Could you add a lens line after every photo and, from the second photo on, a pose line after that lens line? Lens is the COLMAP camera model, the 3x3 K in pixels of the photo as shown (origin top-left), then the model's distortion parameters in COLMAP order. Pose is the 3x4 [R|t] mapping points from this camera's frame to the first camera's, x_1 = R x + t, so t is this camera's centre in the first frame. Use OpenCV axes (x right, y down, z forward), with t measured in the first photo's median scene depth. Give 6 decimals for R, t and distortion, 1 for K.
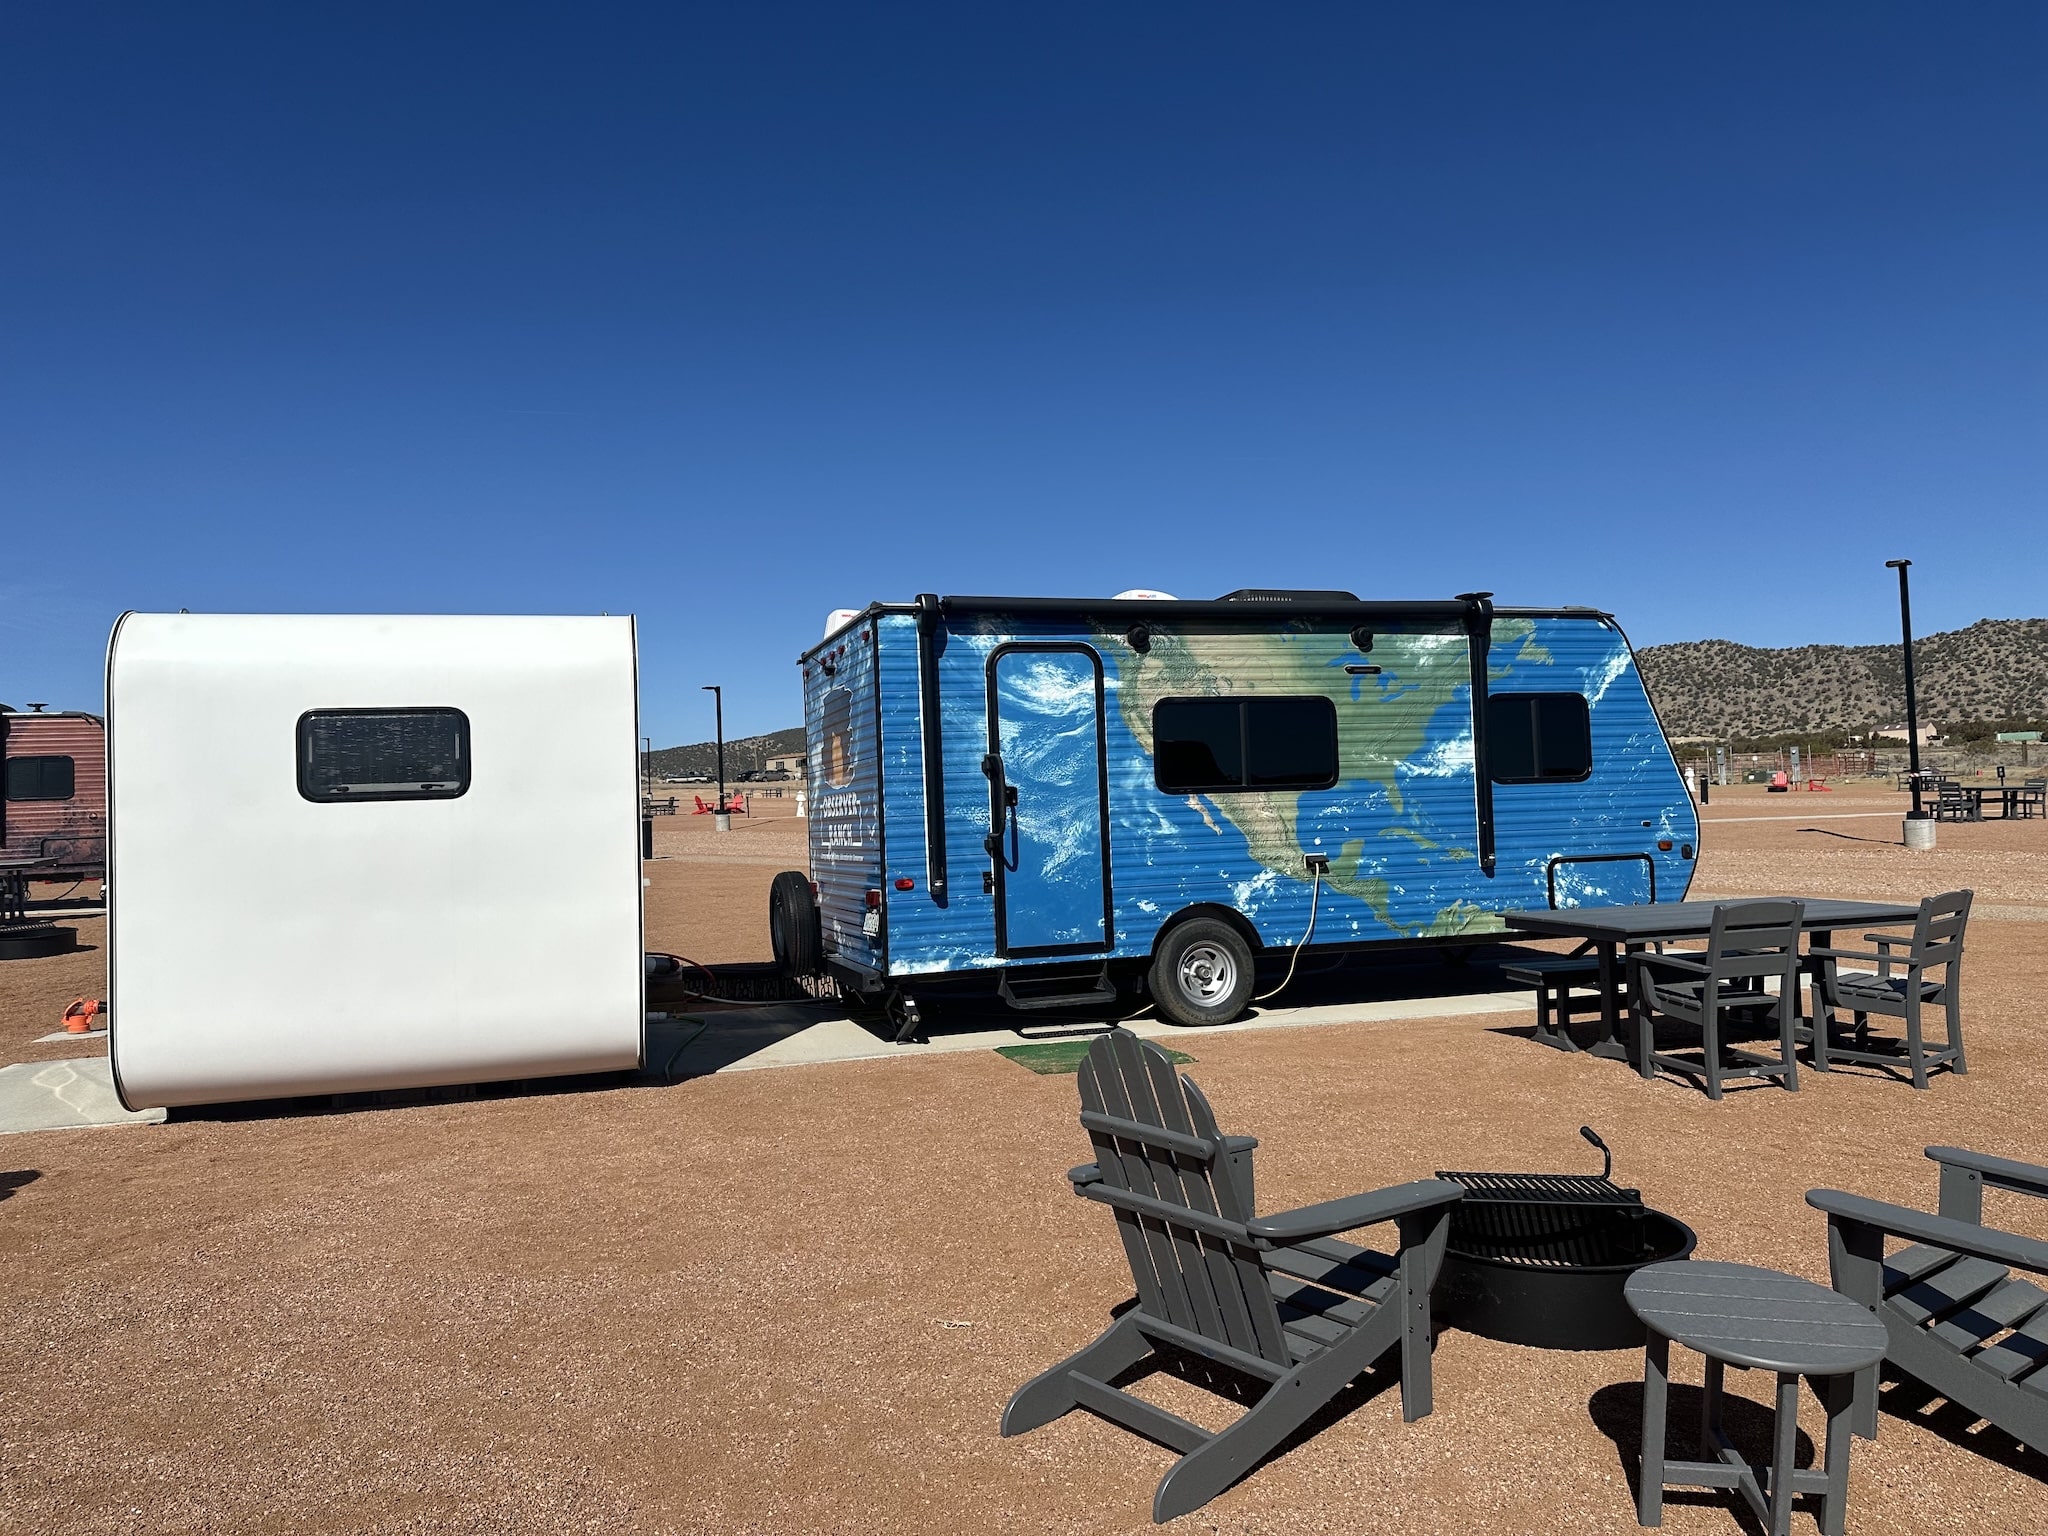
lens RADIAL K [[1434.7, 0, 1024.0], [0, 1434.7, 768.0], [0, 0, 1]] dist [0.004005, 0.000715]
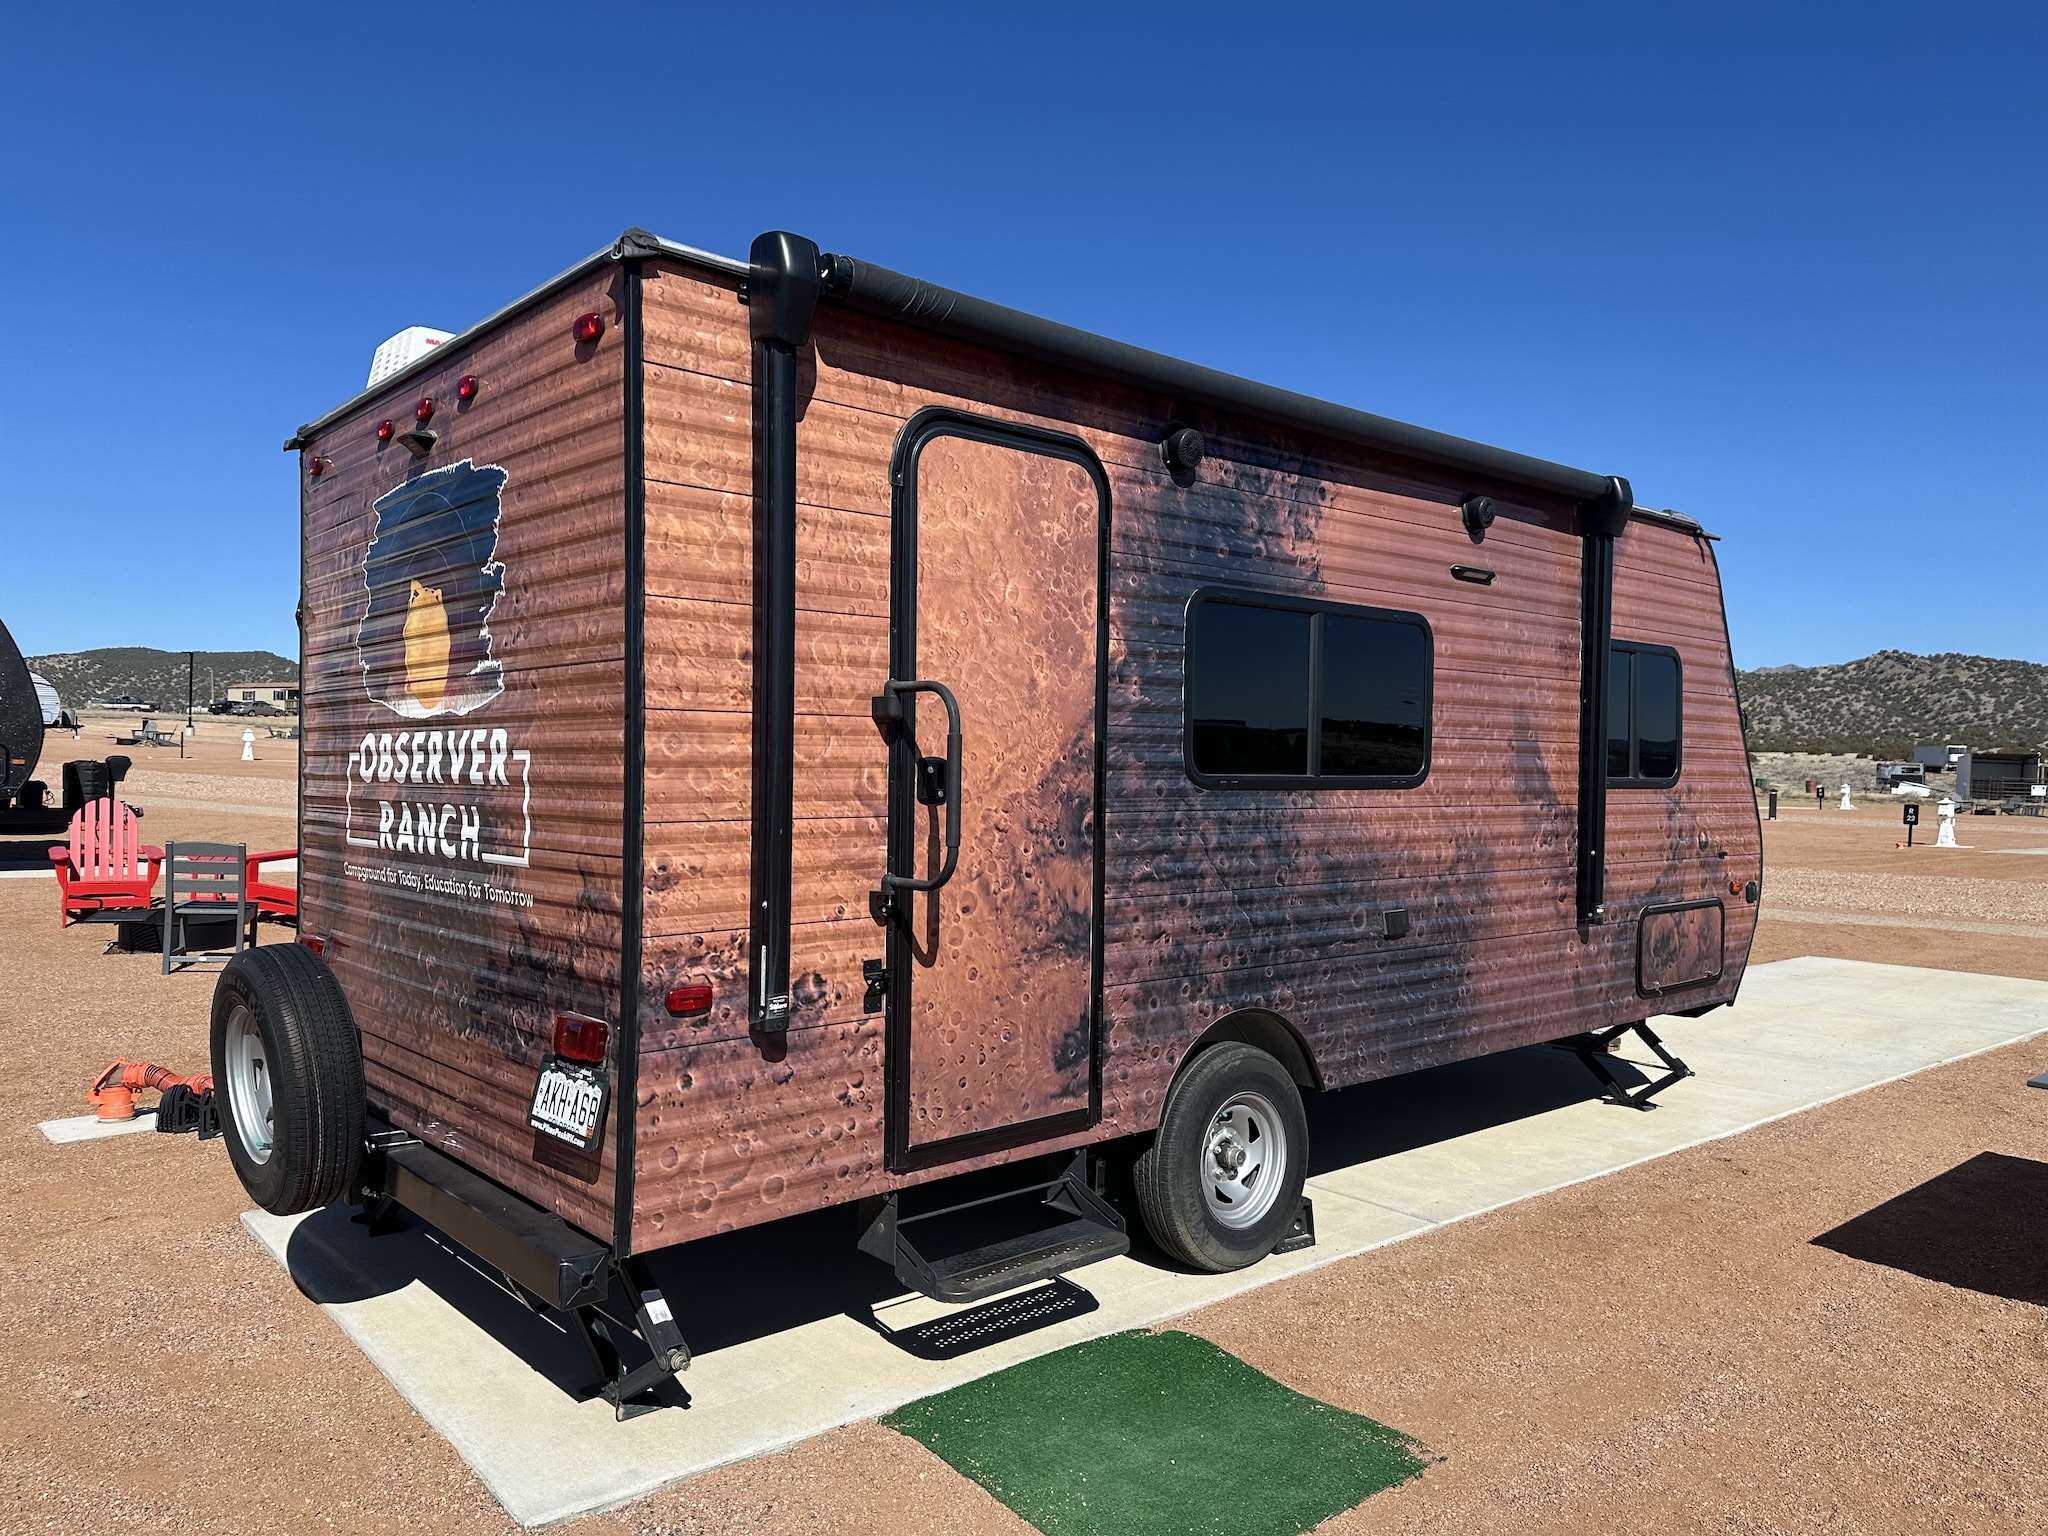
lens RADIAL K [[1434.7, 0, 1024.0], [0, 1434.7, 768.0], [0, 0, 1]] dist [0.004005, 0.000715]
pose [[0.918463, 0.052763, 0.391972, -0.143003], [-0.063672, 0.997860, 0.014874, 0.009039], [-0.390348, -0.038619, 0.919857, 0.594746]]
